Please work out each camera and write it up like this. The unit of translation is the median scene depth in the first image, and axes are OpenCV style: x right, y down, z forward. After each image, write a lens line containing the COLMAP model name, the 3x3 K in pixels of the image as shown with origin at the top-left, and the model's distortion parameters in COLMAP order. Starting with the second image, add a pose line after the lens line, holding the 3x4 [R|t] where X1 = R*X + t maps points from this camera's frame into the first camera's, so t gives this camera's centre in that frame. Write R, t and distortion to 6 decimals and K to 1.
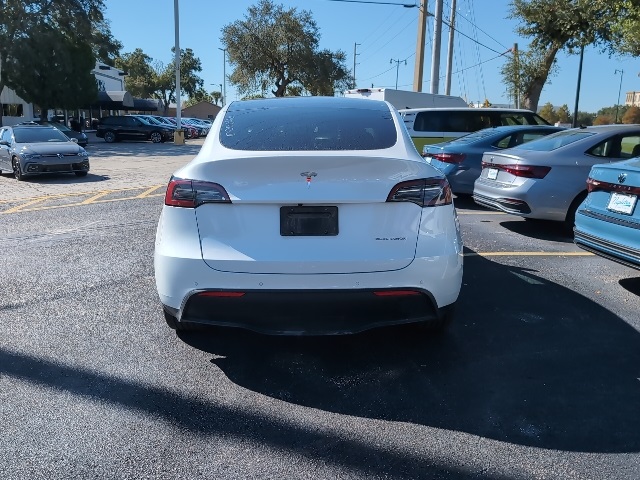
lens RADIAL K [[569.8, 0, 319.8], [0, 569.8, 239.2], [0, 0, 1]] dist [0.040013, -0.022998]
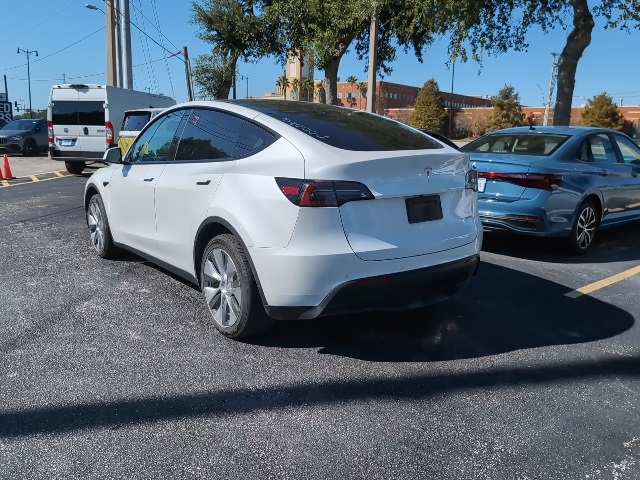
lens RADIAL K [[569.8, 0, 317.2], [0, 569.8, 239.5], [0, 0, 1]] dist [0.040013, -0.022998]
pose [[0.805071, -0.114132, 0.582095, -0.872108], [0.112454, 0.992886, 0.039146, -0.039233], [-0.582422, 0.033944, 0.812178, 0.158800]]
